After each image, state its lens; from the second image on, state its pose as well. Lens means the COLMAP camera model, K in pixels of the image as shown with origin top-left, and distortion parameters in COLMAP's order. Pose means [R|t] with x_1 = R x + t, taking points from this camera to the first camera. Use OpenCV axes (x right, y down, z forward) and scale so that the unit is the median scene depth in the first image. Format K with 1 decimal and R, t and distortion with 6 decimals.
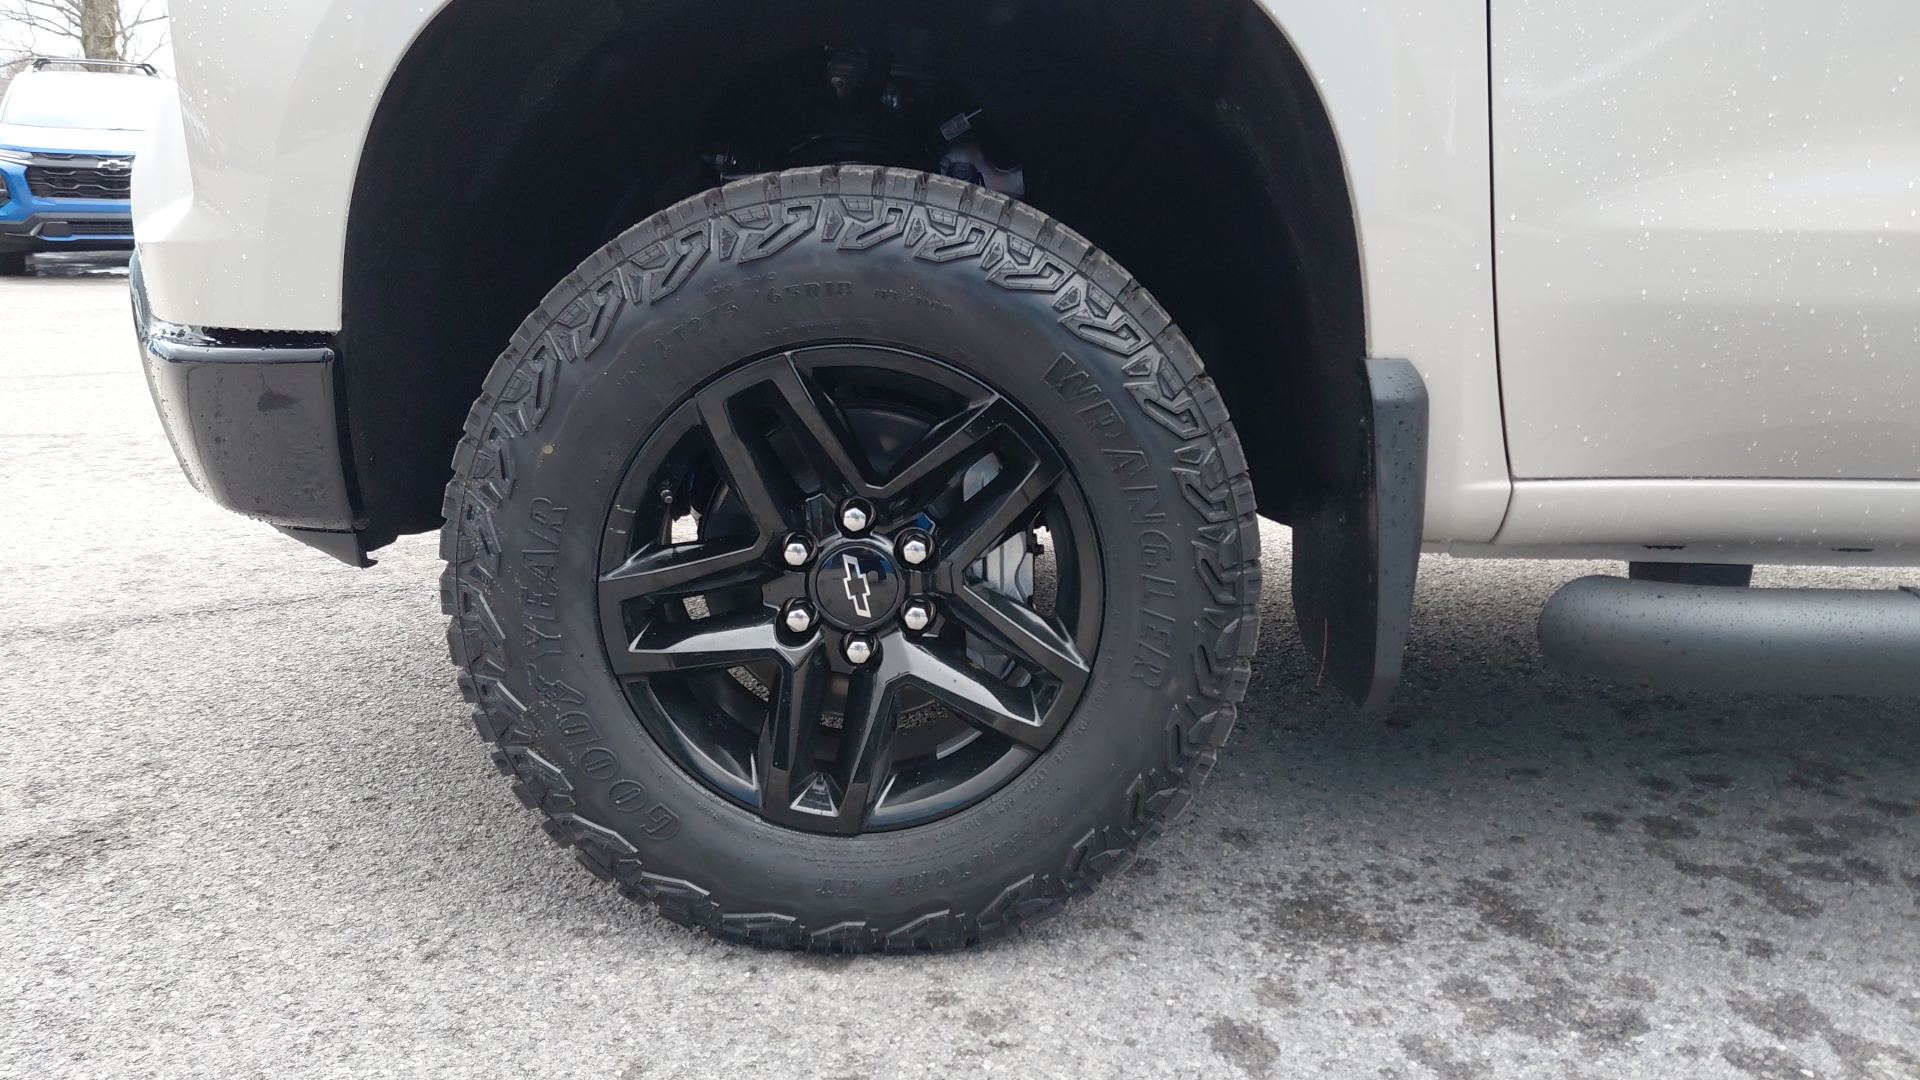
lens RADIAL K [[1426.7, 0, 972.1], [0, 1426.7, 536.4], [0, 0, 1]] dist [0.062823, -0.105646]
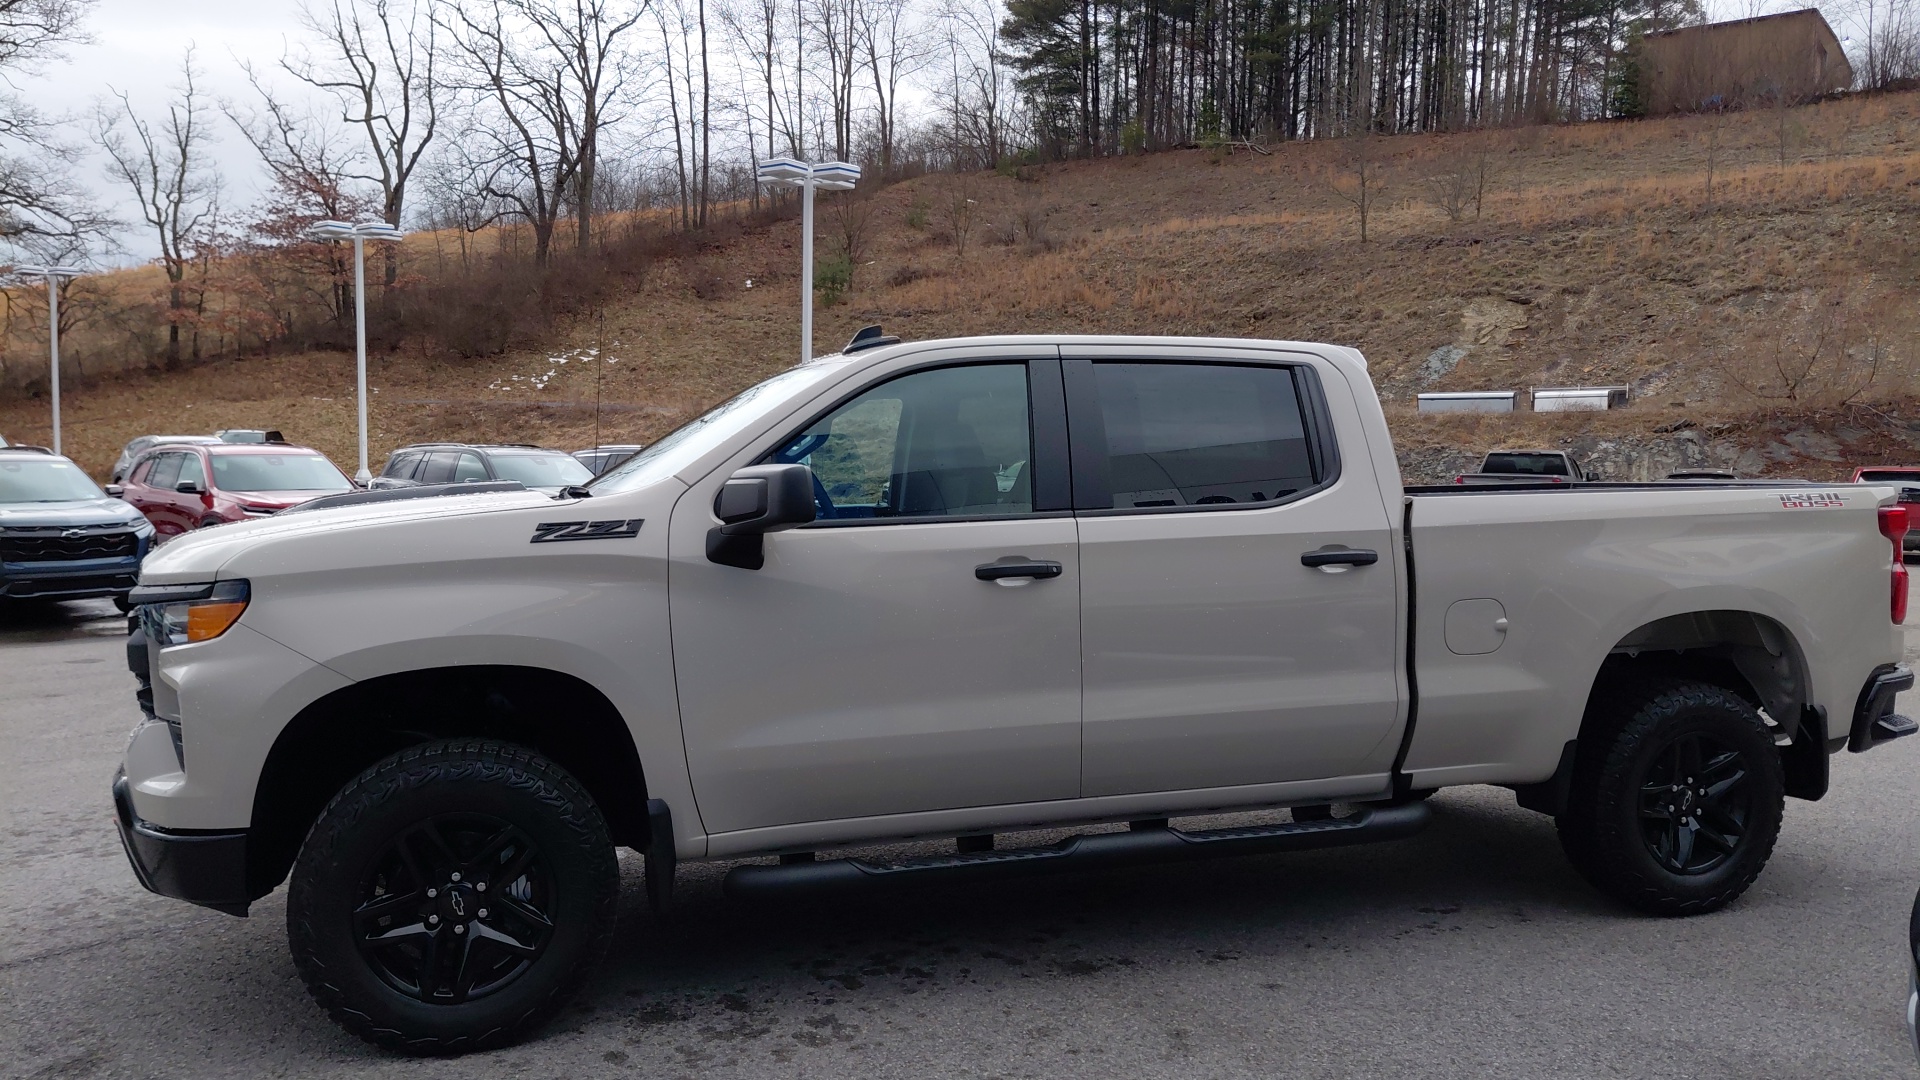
lens RADIAL K [[1412.7, 0, 976.5], [0, 1412.7, 547.9], [0, 0, 1]] dist [0.141981, -0.296228]
pose [[0.953189, -0.043106, 0.299288, 0.063200], [0.095581, 0.981989, -0.162977, -0.082547], [-0.286872, 0.183954, 0.940141, -1.819157]]
